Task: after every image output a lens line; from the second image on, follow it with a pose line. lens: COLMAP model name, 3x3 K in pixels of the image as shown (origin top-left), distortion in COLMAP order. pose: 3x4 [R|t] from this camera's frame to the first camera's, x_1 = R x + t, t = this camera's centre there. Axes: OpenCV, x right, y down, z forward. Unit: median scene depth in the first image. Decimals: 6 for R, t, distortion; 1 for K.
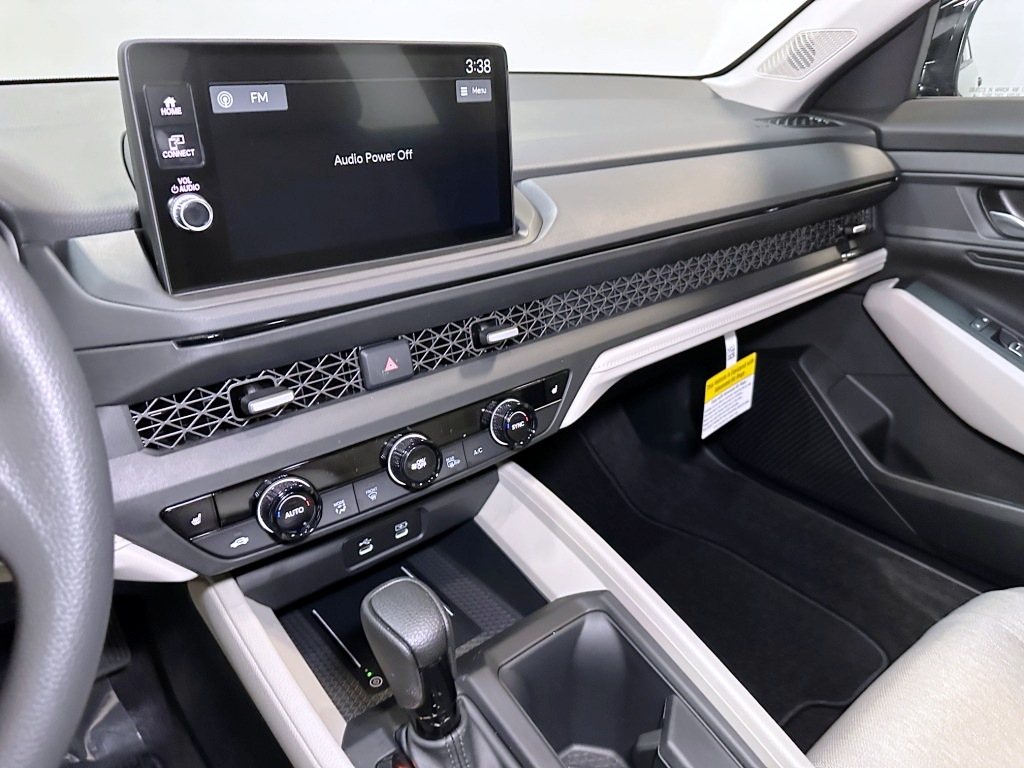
lens RADIAL K [[711.3, 0, 514.3], [0, 711.3, 358.1], [0, 0, 1]] dist [-0.012047, -0.014045]
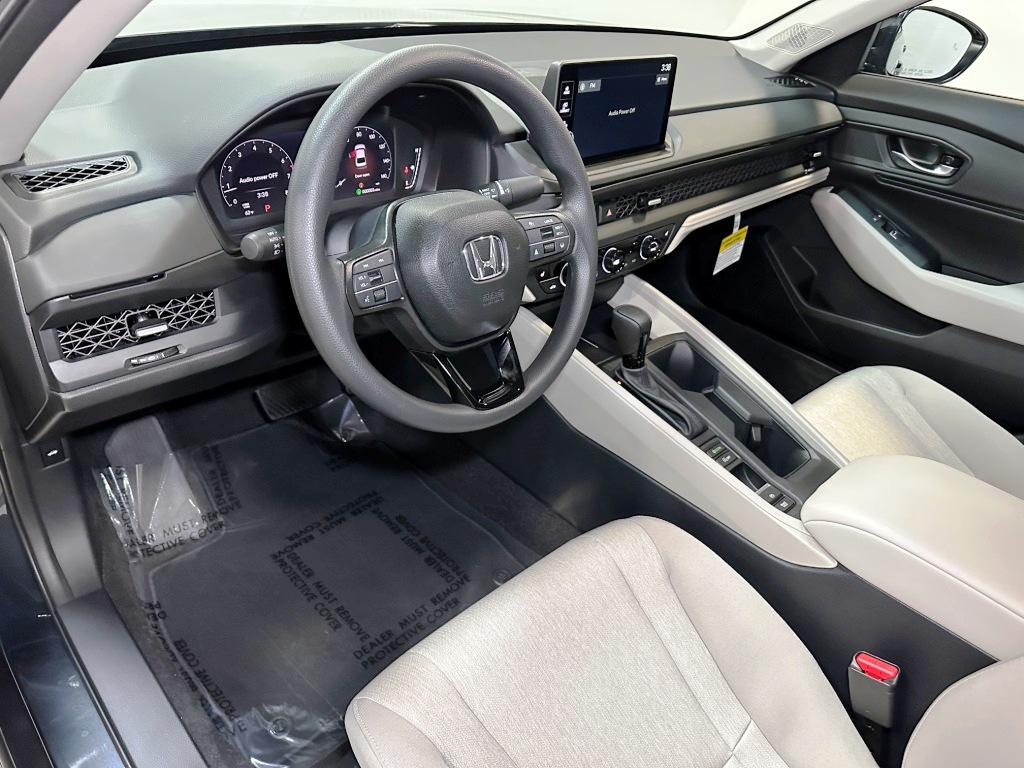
lens RADIAL K [[711.3, 0, 507.8], [0, 711.3, 376.1], [0, 0, 1]] dist [-0.012047, -0.014045]
pose [[0.992305, 0.041929, 0.116502, -0.422662], [-0.063098, 0.980817, 0.184436, 0.069575], [-0.106534, -0.190367, 0.975915, -0.671307]]
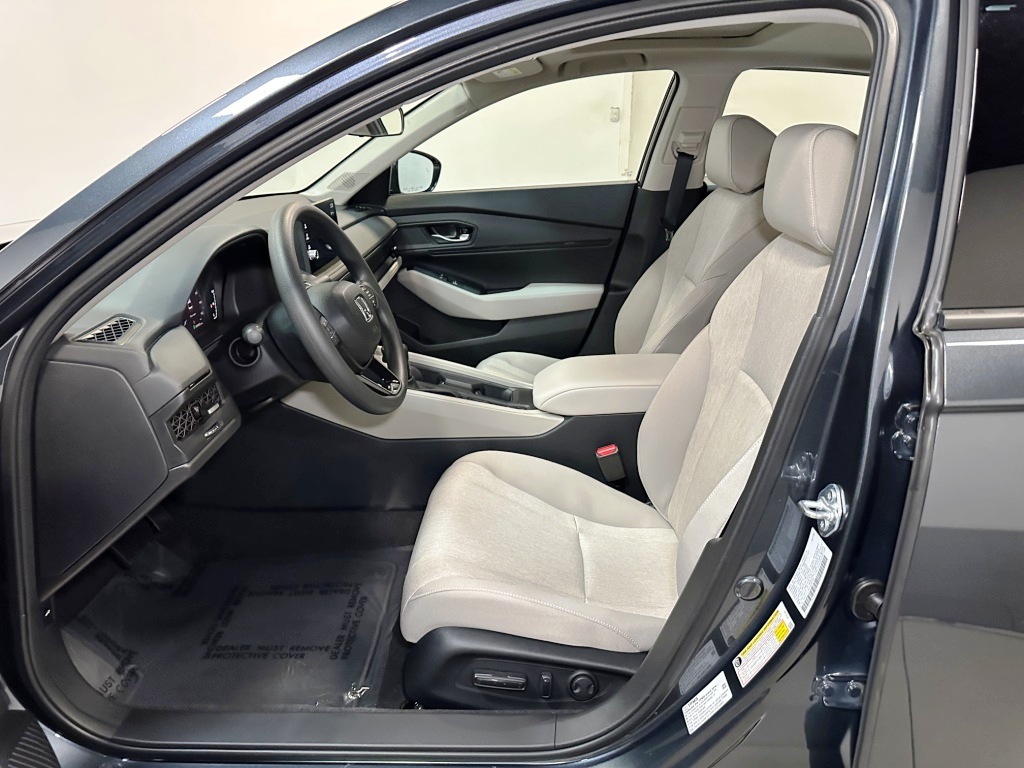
lens RADIAL K [[711.3, 0, 514.9], [0, 711.3, 387.9], [0, 0, 1]] dist [-0.012047, -0.014045]
pose [[0.639530, -0.271637, 0.719177, -1.238692], [0.305283, 0.948306, 0.086707, 0.208259], [-0.705553, 0.164100, 0.689396, -1.004445]]
